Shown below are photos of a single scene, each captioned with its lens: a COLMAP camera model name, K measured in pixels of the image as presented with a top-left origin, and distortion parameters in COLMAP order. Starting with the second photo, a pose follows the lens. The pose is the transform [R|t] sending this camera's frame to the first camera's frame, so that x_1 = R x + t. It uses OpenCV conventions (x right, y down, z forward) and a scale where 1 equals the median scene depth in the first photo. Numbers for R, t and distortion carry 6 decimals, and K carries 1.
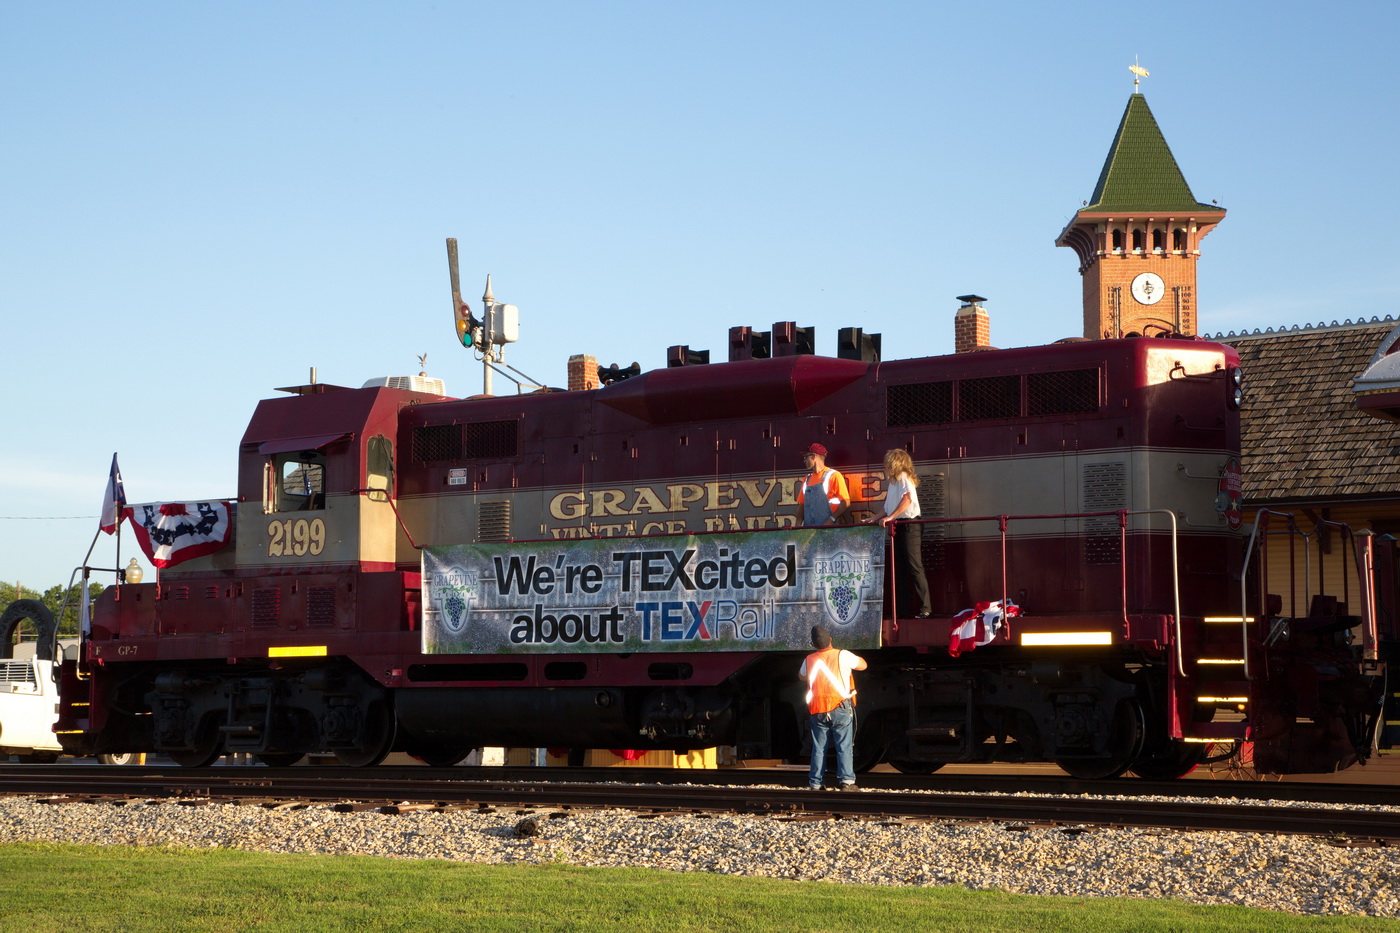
lens RADIAL K [[2447.2, 0, 700.0], [0, 2447.2, 466.5], [0, 0, 1]] dist [0.328235, -0.215603]
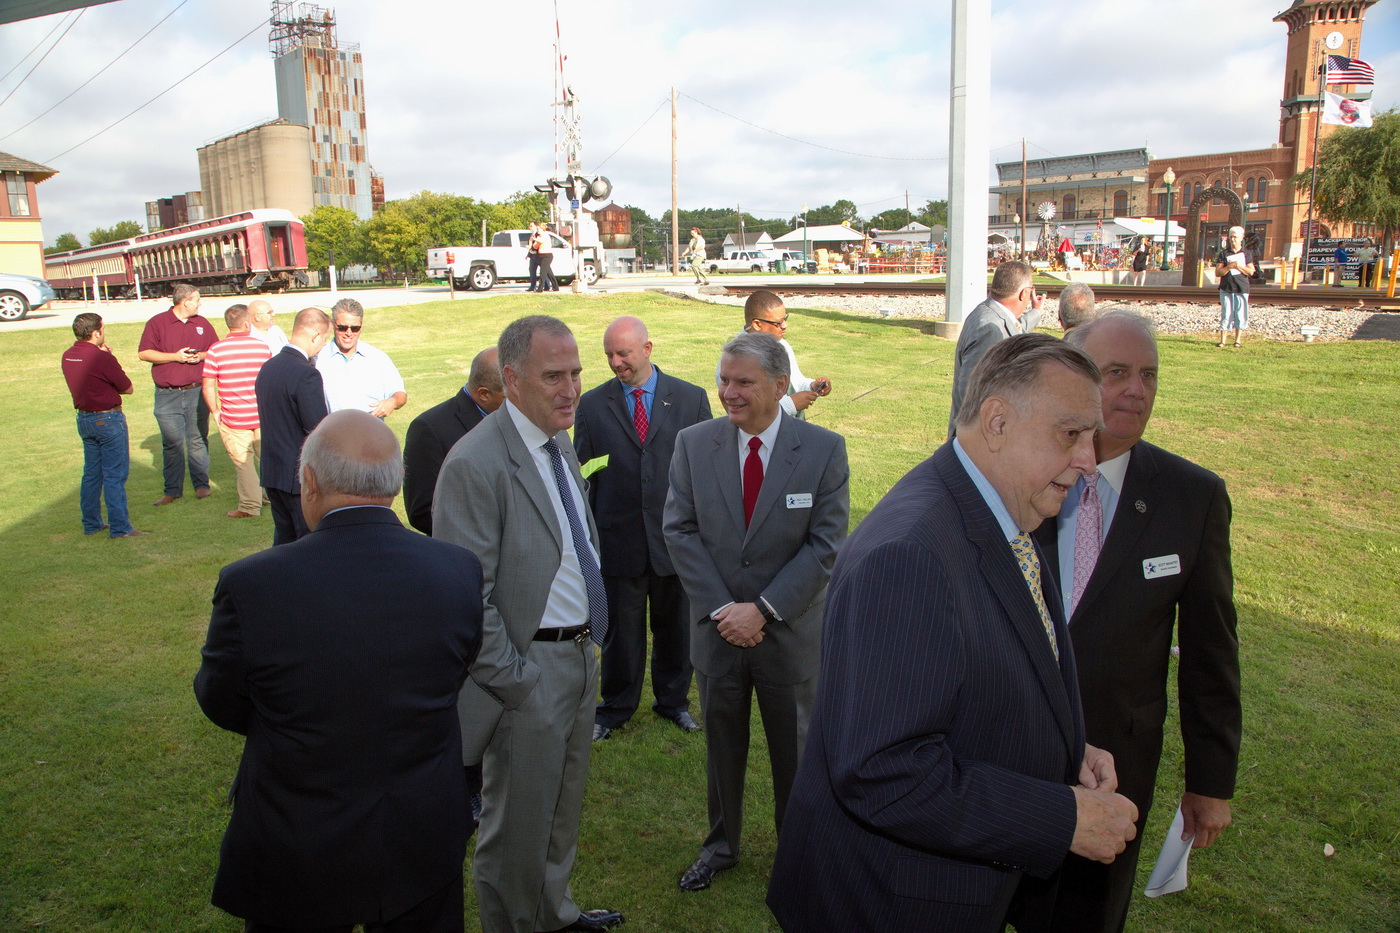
lens RADIAL K [[952.6, 0, 700.0], [0, 952.6, 466.5], [0, 0, 1]] dist [-0.125569, 0.079713]
pose [[0.986187, 0.015414, -0.164916, -0.946978], [0.036289, 0.951364, 0.305924, 0.060553], [0.161611, -0.307683, 0.937664, 0.629181]]
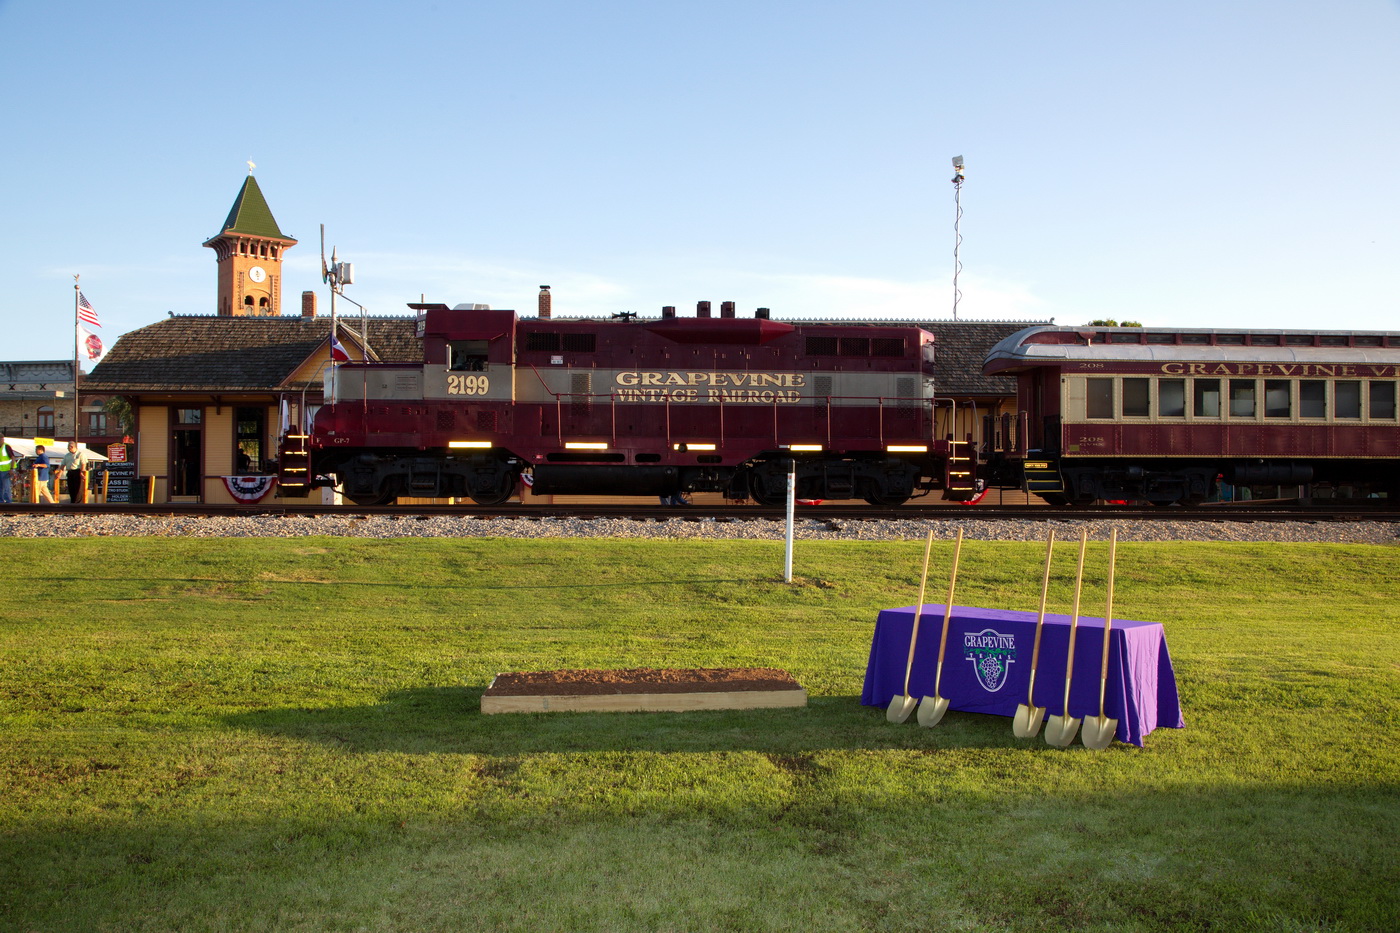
lens RADIAL K [[1158.7, 0, 700.0], [0, 1158.7, 466.5], [0, 0, 1]] dist [-0.039935, 0.013991]
pose [[0.771695, 0.016204, 0.635786, -0.638522], [-0.067247, 0.996150, 0.056233, 0.031382], [-0.632428, -0.086150, 0.769814, 0.207757]]
